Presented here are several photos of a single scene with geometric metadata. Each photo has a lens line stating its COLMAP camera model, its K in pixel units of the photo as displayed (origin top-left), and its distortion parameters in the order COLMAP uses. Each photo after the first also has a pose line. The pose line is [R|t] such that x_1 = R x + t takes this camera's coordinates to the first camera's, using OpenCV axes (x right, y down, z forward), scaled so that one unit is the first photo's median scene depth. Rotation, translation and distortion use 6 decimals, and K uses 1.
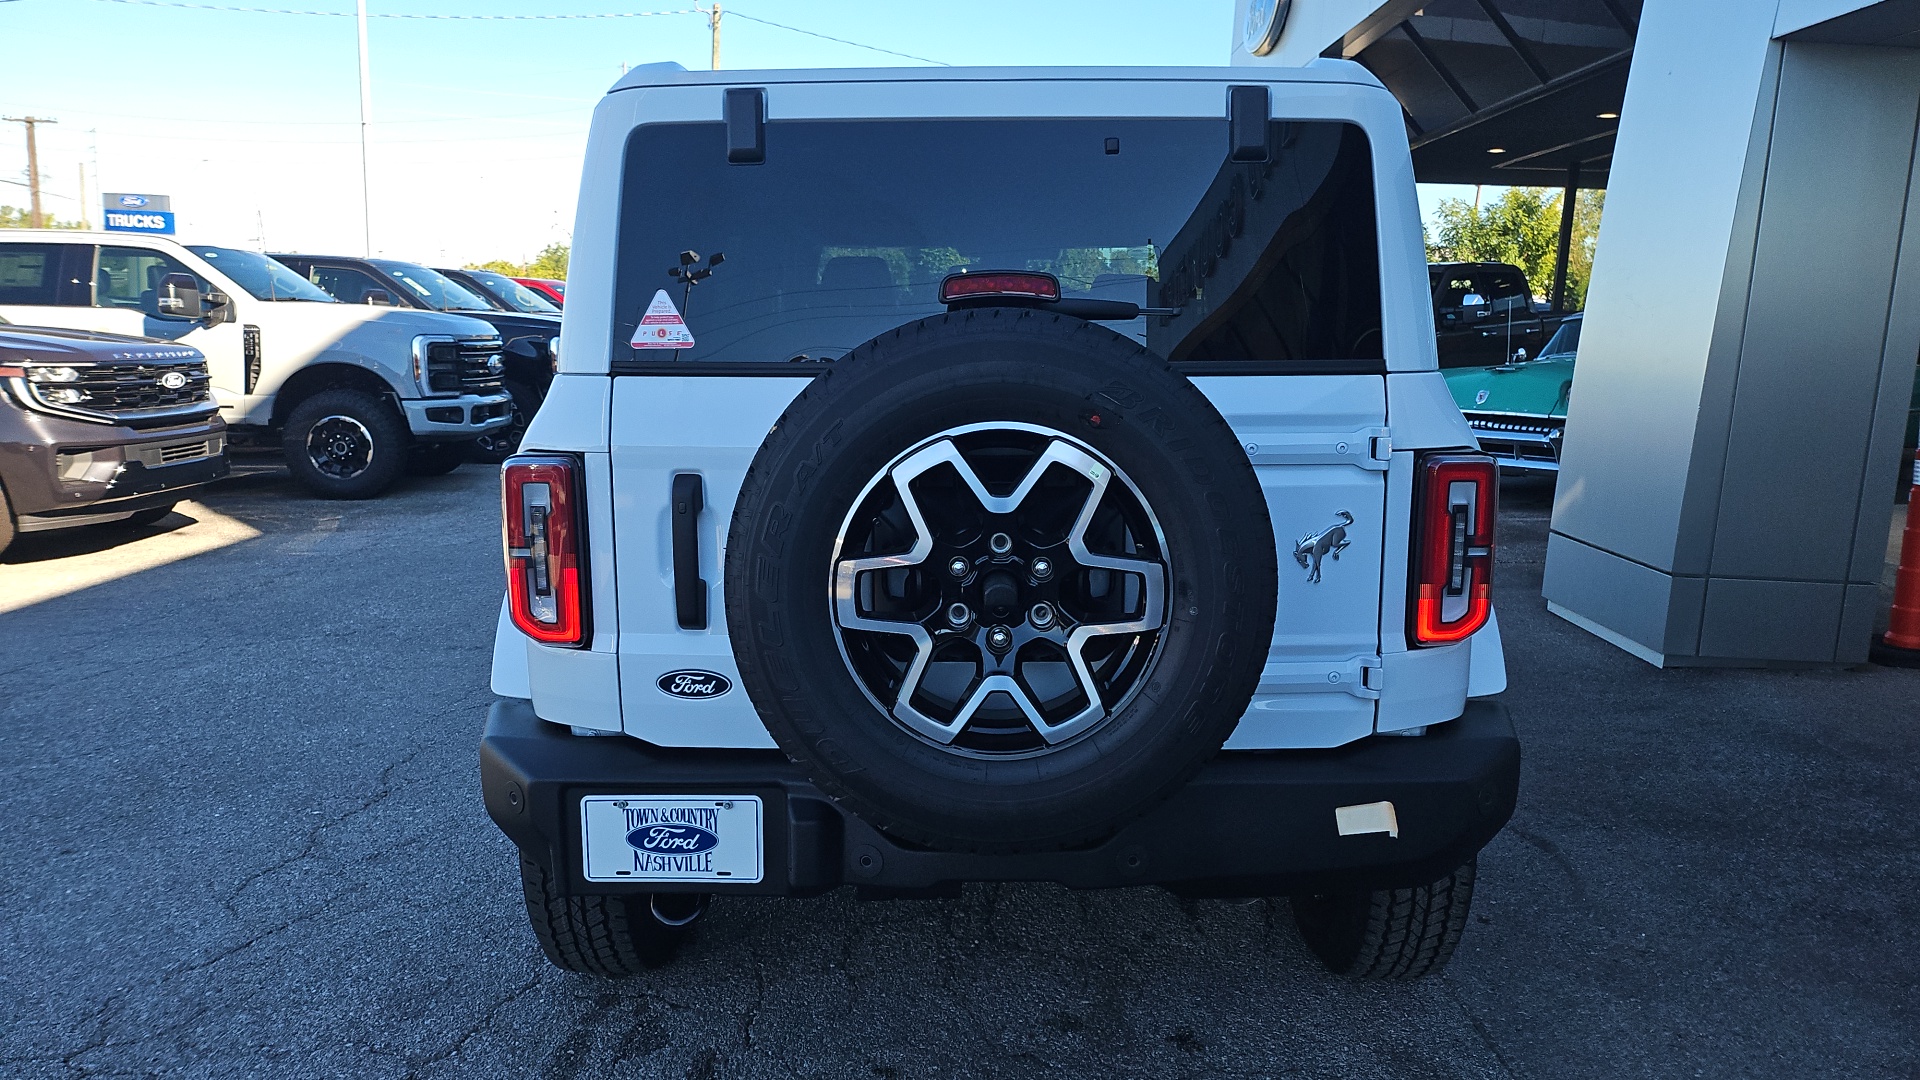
lens RADIAL K [[1371.2, 0, 957.6], [0, 1371.2, 551.3], [0, 0, 1]] dist [0.090628, -0.096717]
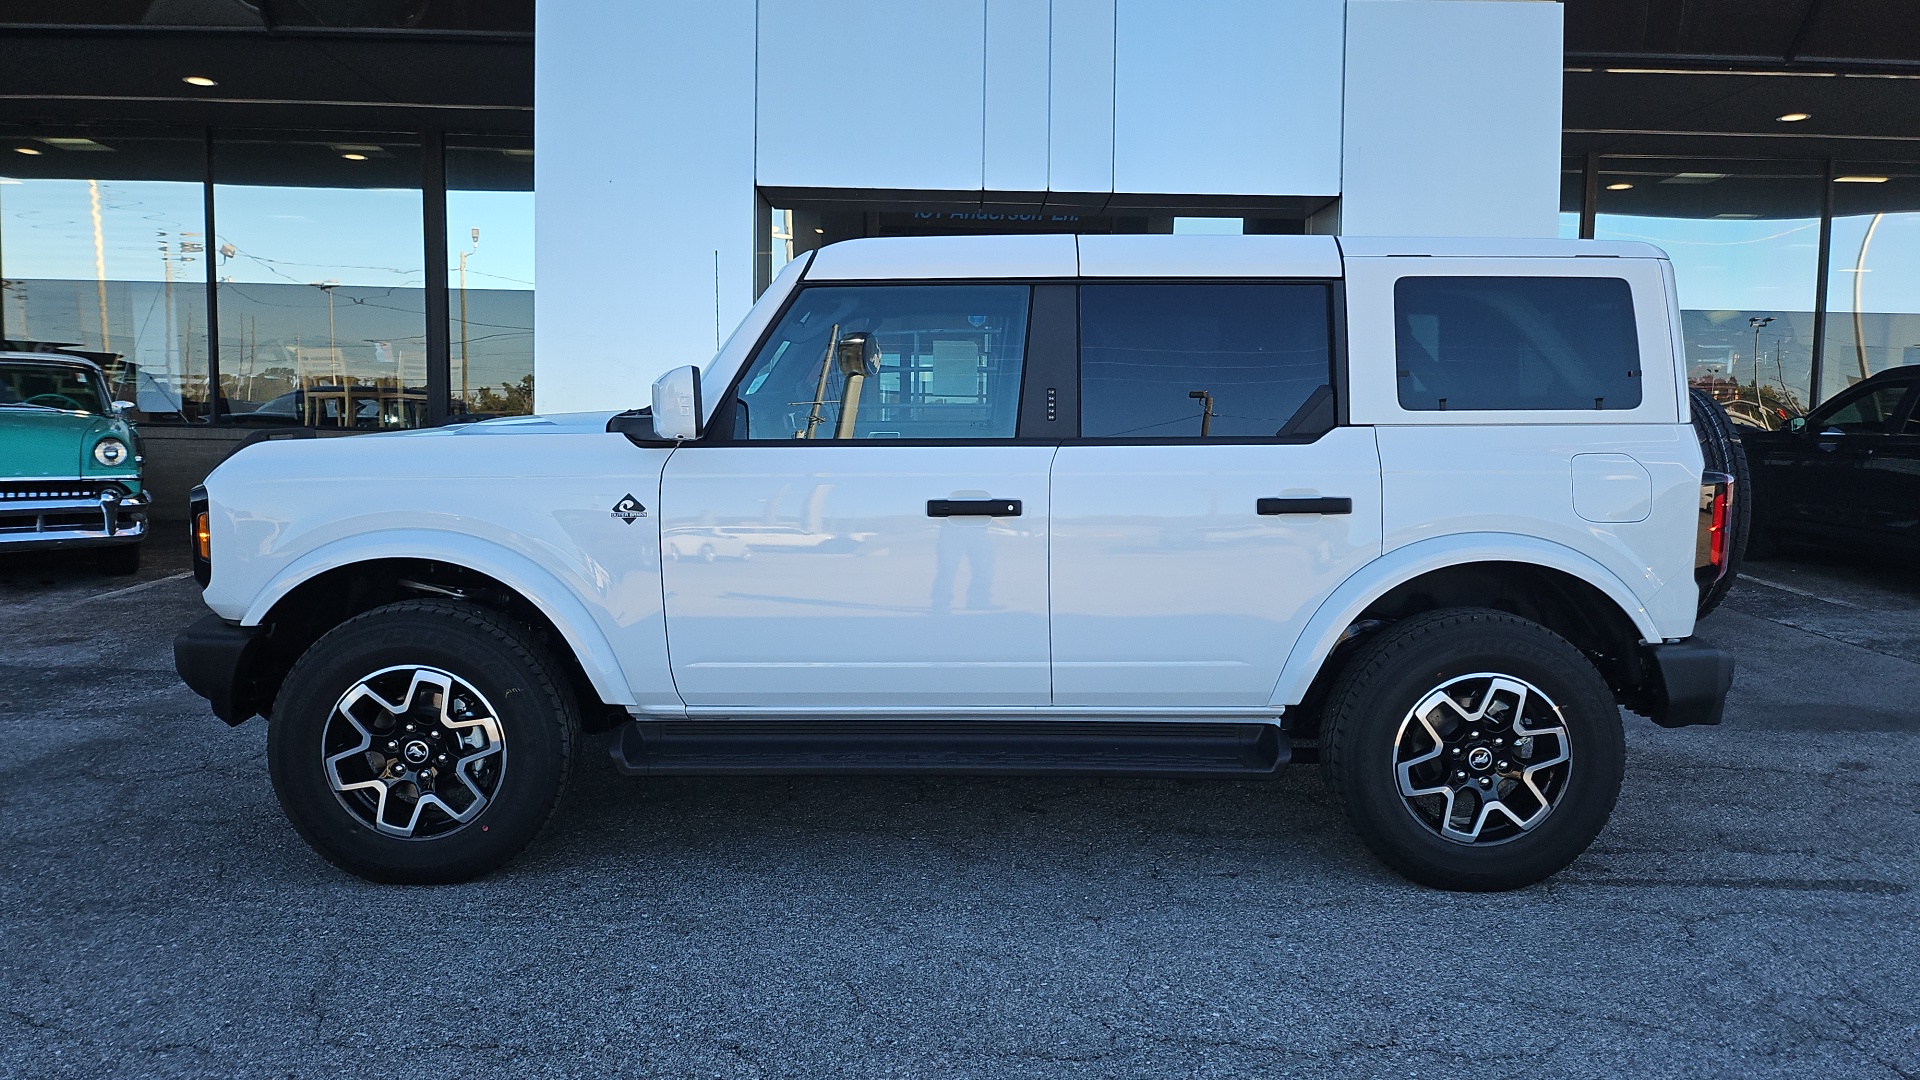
lens RADIAL K [[1371.2, 0, 957.6], [0, 1371.2, 551.3], [0, 0, 1]] dist [0.090628, -0.096717]
pose [[-0.025377, -0.136421, 0.990326, -1.967473], [0.159565, 0.977391, 0.138728, -0.351983], [-0.986861, 0.161541, -0.003035, 1.929311]]
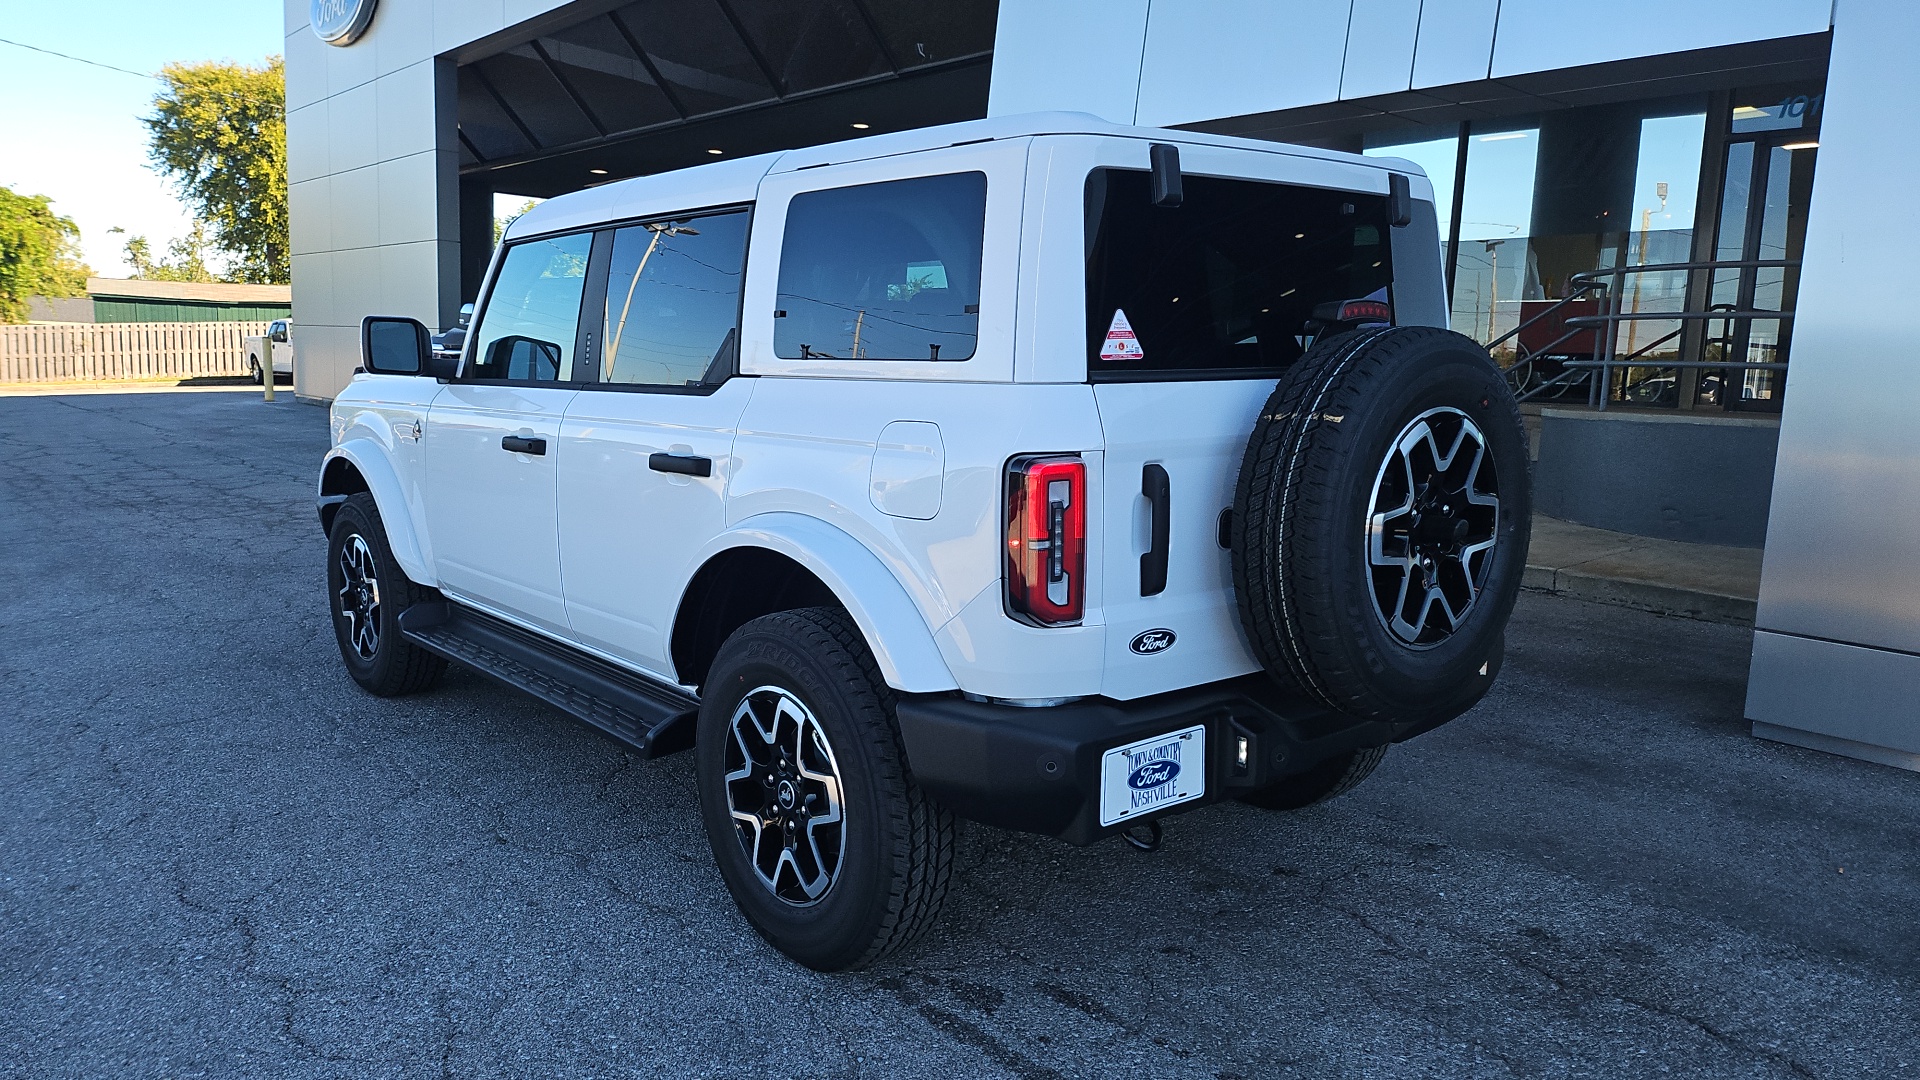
lens RADIAL K [[1371.2, 0, 957.6], [0, 1371.2, 551.3], [0, 0, 1]] dist [0.090628, -0.096717]
pose [[0.756512, -0.099609, 0.646349, -1.080281], [0.103229, 0.994130, 0.032383, -0.036808], [-0.645781, 0.042223, 0.762354, 0.204066]]
